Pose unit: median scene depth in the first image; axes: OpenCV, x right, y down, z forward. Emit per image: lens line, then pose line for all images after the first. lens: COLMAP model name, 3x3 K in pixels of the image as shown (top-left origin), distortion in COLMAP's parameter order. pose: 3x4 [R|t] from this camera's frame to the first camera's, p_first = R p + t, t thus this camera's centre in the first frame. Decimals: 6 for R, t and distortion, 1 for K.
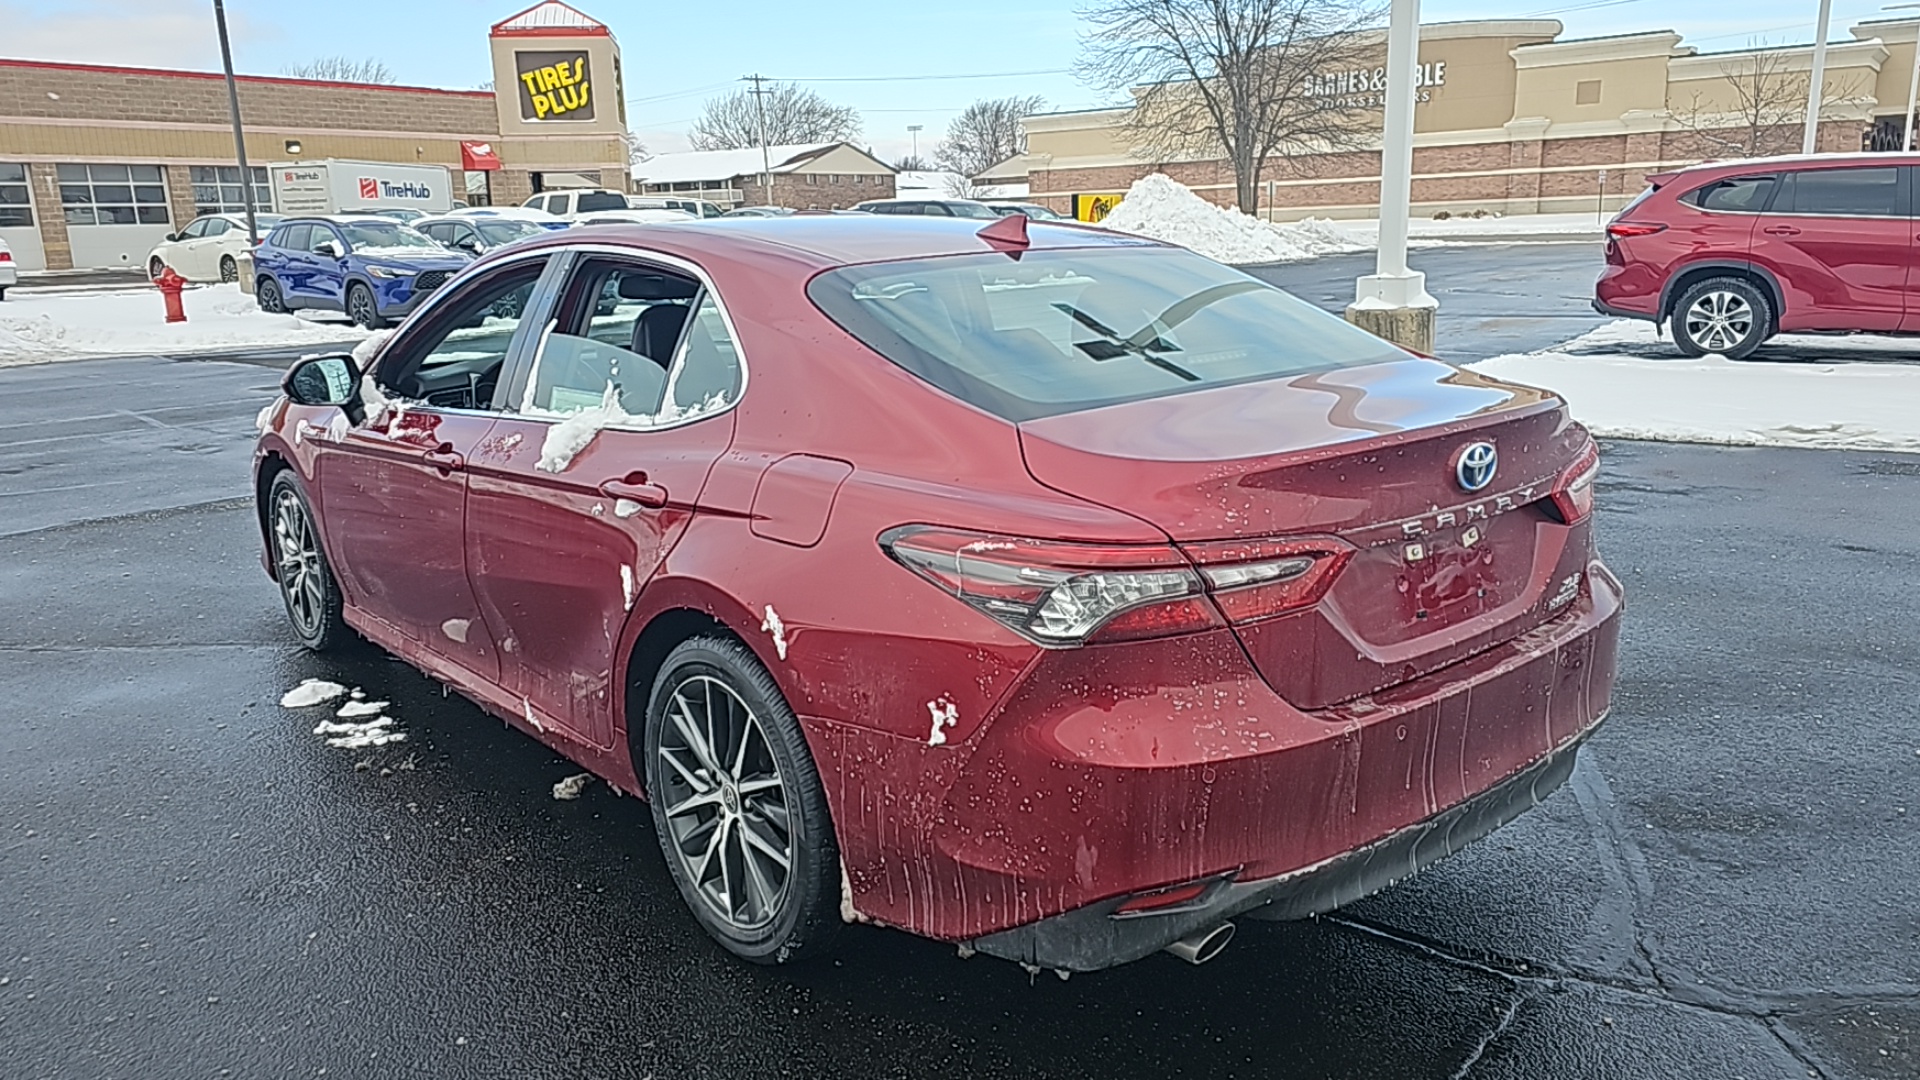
lens RADIAL K [[1370.5, 0, 958.1], [0, 1370.5, 547.2], [0, 0, 1]] dist [0.068963, -0.047000]
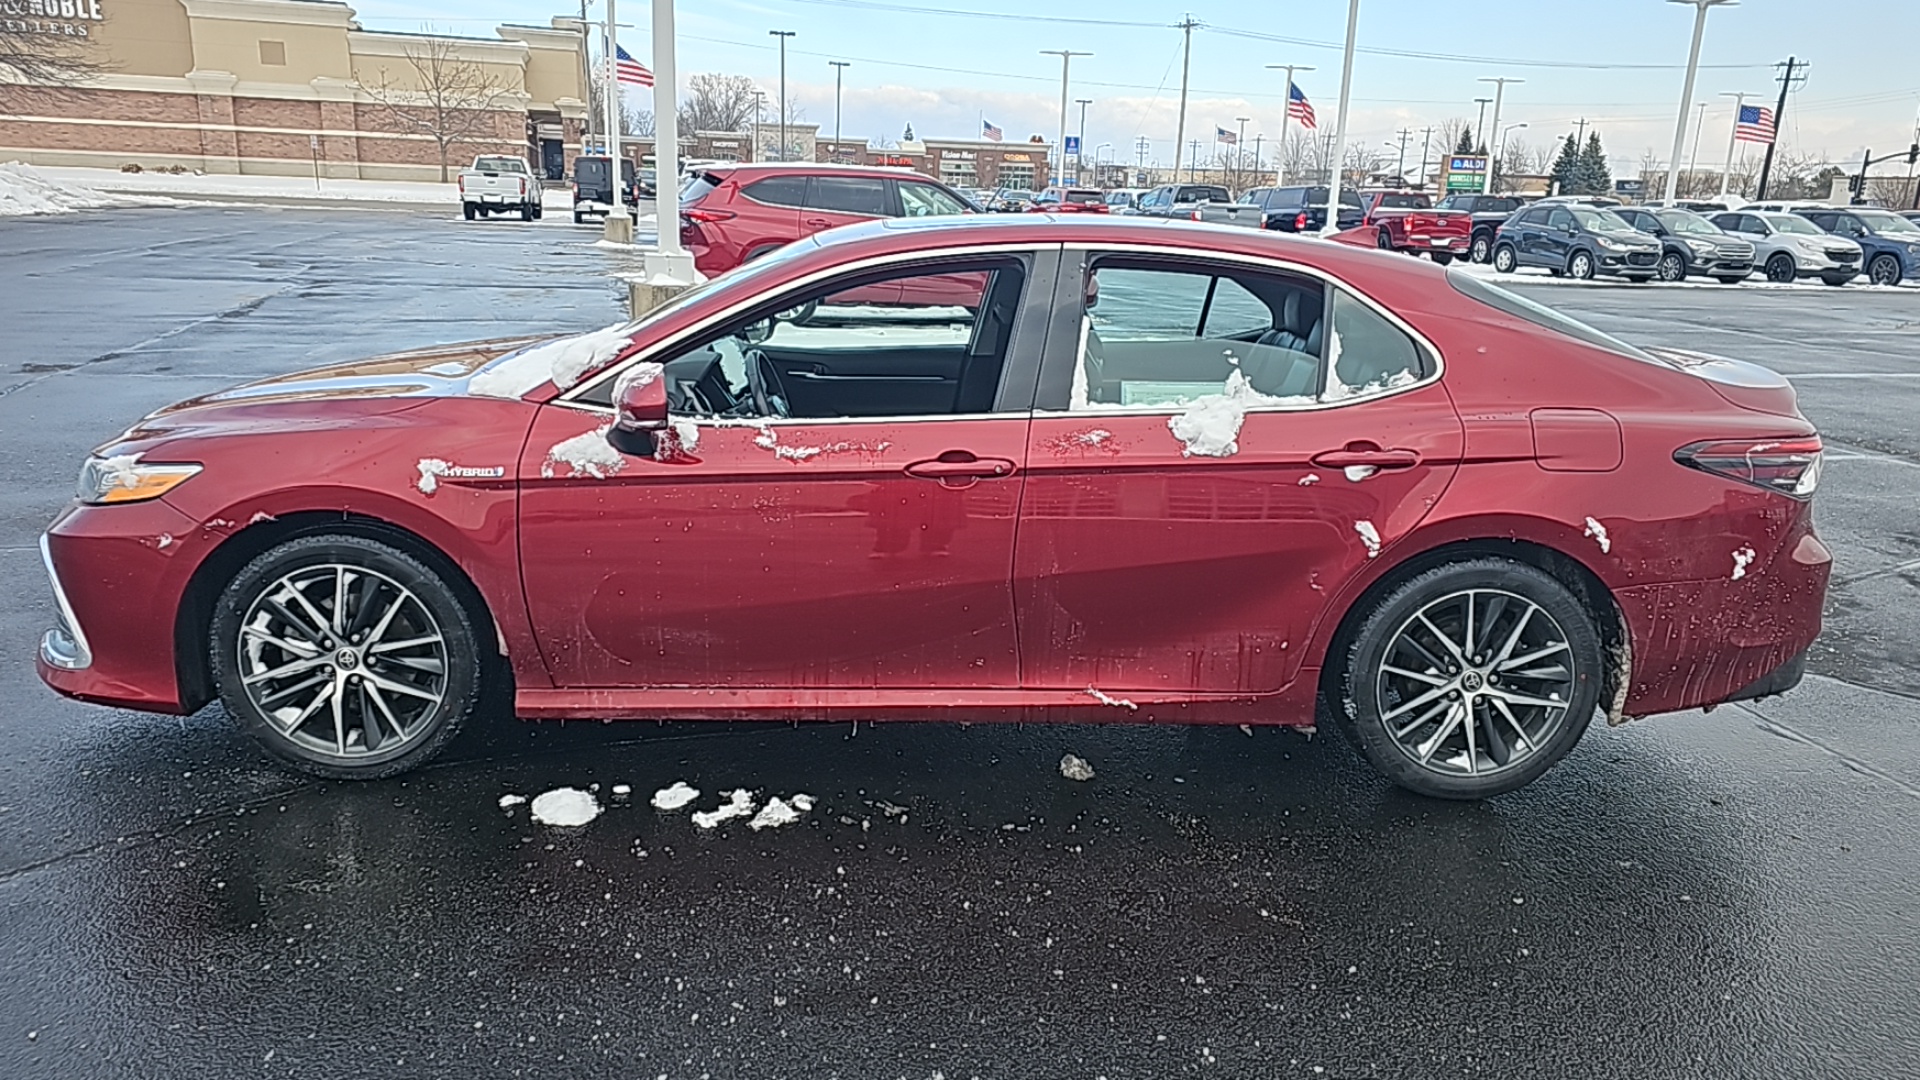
lens RADIAL K [[1370.5, 0, 958.1], [0, 1370.5, 547.2], [0, 0, 1]] dist [0.068963, -0.047000]
pose [[0.622599, -0.149775, 0.768074, -1.152931], [0.130890, 0.987617, 0.086487, -0.094671], [-0.771517, 0.046686, 0.634494, 0.426990]]
